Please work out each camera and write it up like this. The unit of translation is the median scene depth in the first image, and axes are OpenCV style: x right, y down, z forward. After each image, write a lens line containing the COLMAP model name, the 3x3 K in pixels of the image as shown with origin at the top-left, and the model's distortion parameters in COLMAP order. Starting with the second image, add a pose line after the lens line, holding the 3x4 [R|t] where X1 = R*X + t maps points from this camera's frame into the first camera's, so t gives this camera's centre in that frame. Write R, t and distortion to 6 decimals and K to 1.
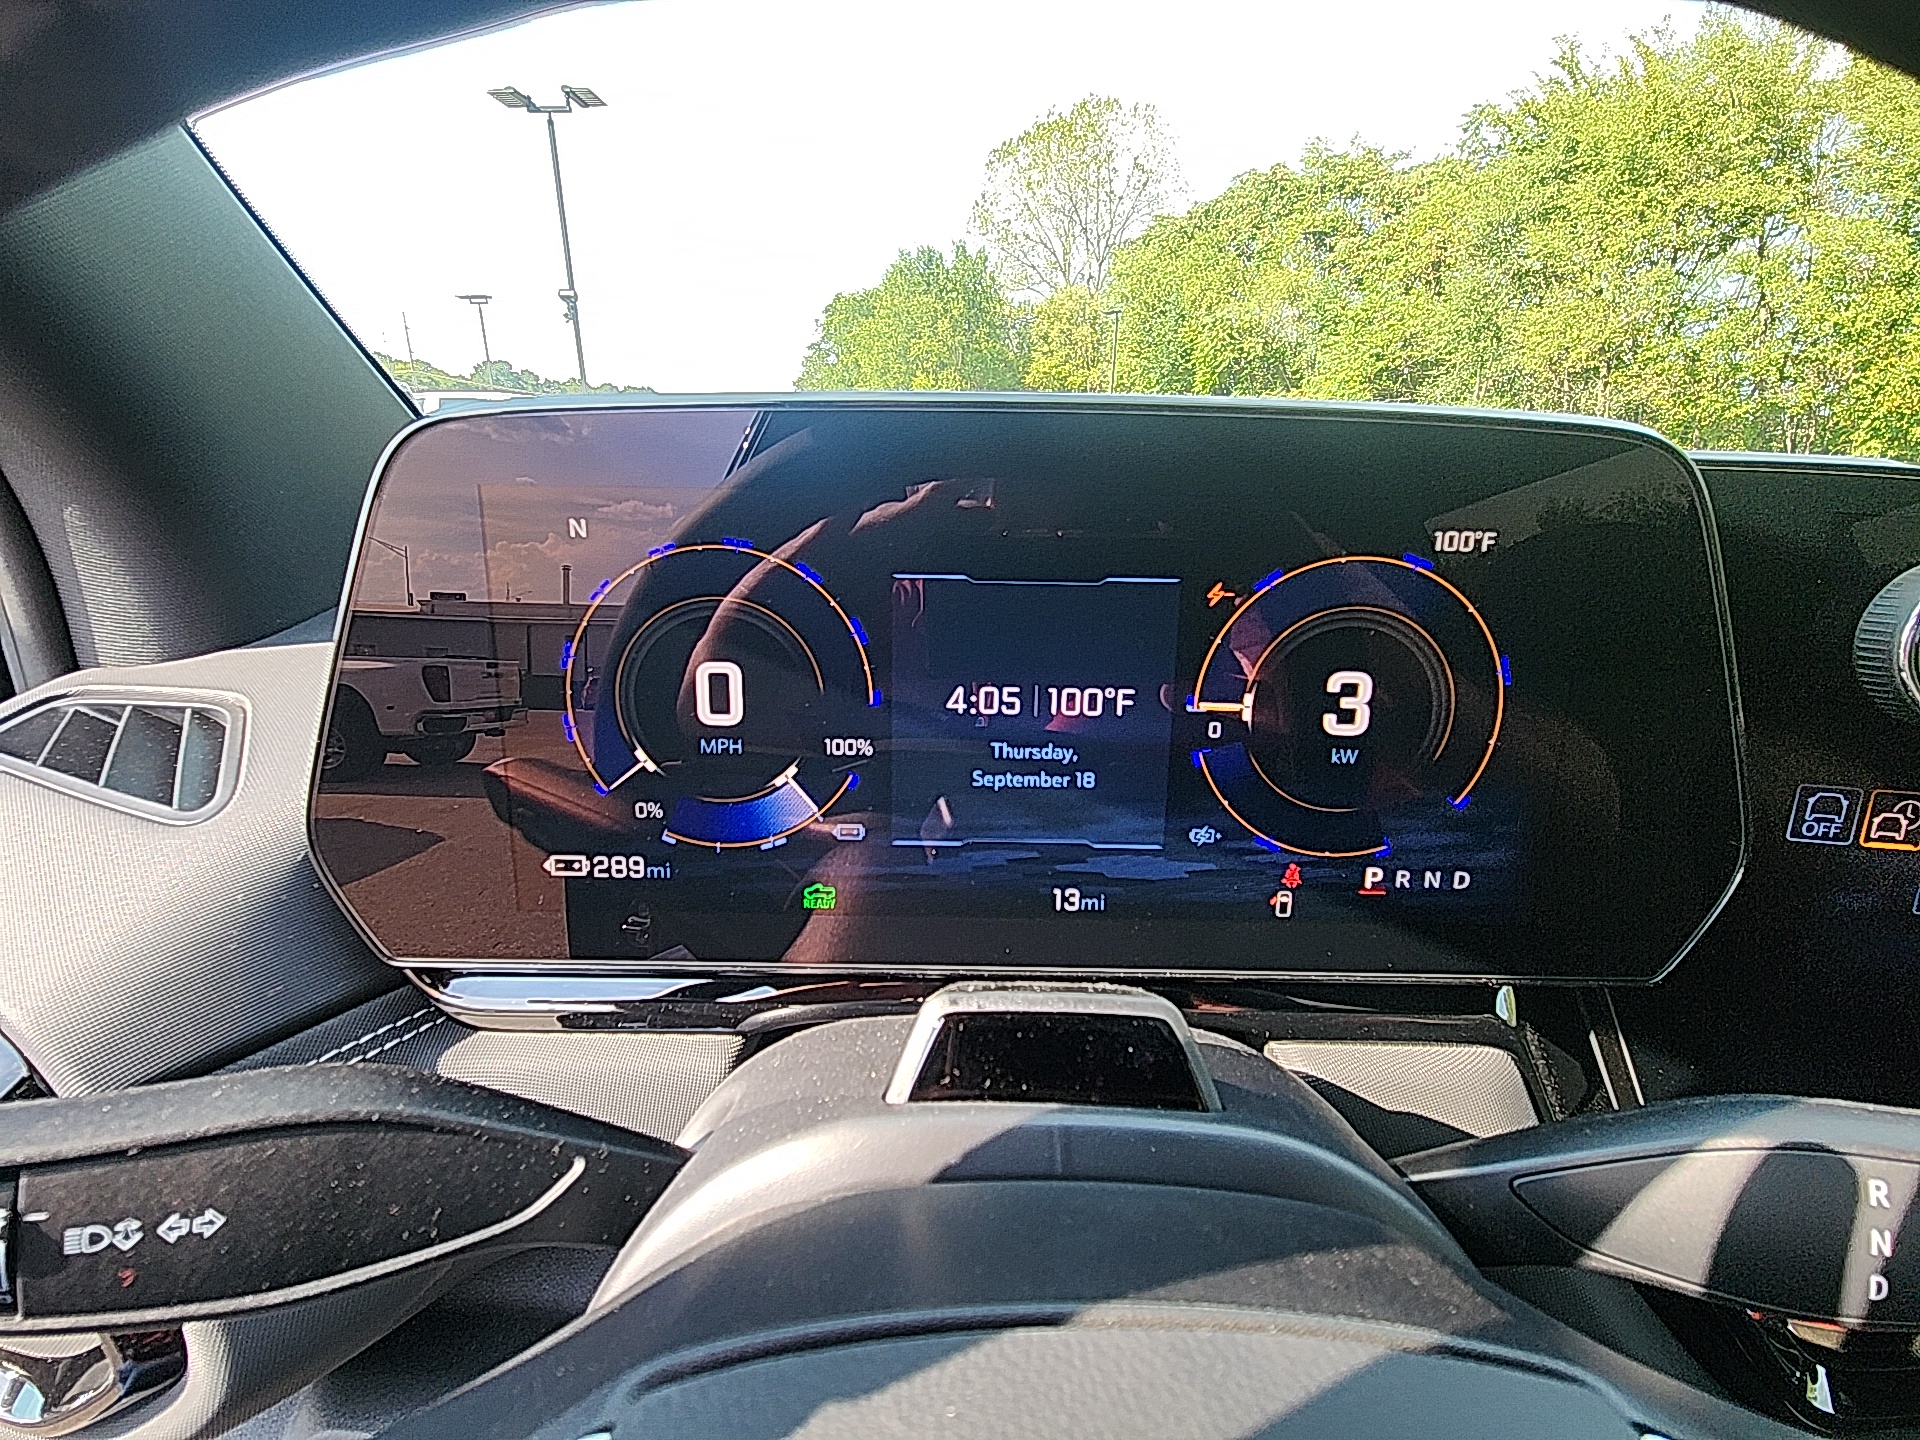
lens RADIAL K [[769.7, 0, 948.9], [0, 769.7, 710.5], [0, 0, 1]] dist [0.001358, -0.005725]
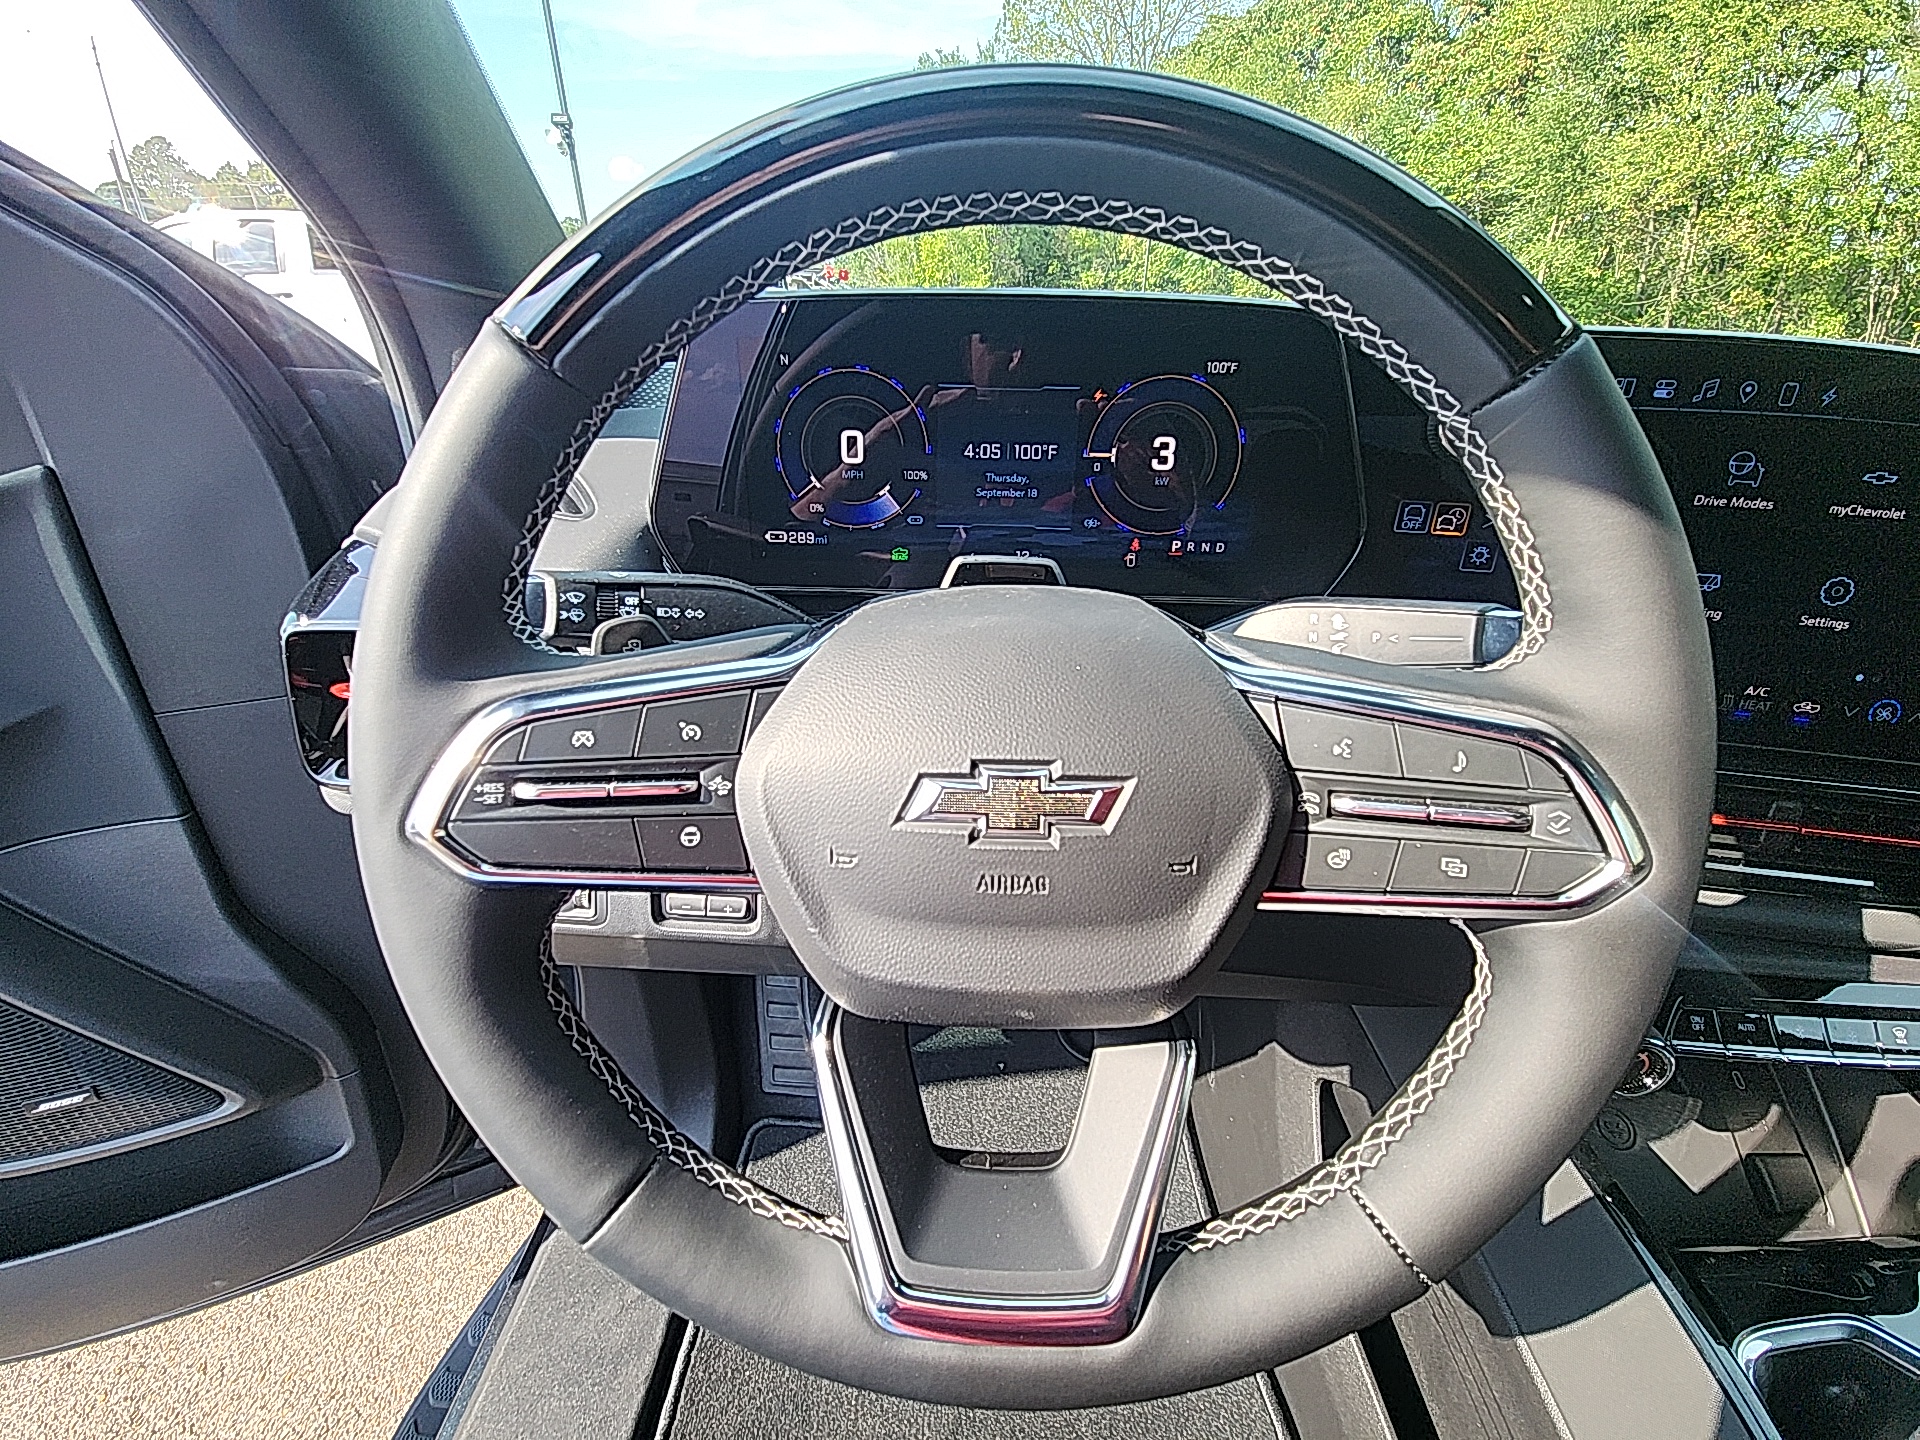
lens RADIAL K [[771.2, 0, 946.8], [0, 771.2, 706.7], [0, 0, 1]] dist [0.014045, -0.012670]
pose [[0.999587, 0.013252, -0.025493, 0.011938], [-0.009093, 0.987582, 0.156839, 0.328578], [0.027255, -0.156543, 0.987295, -1.095778]]
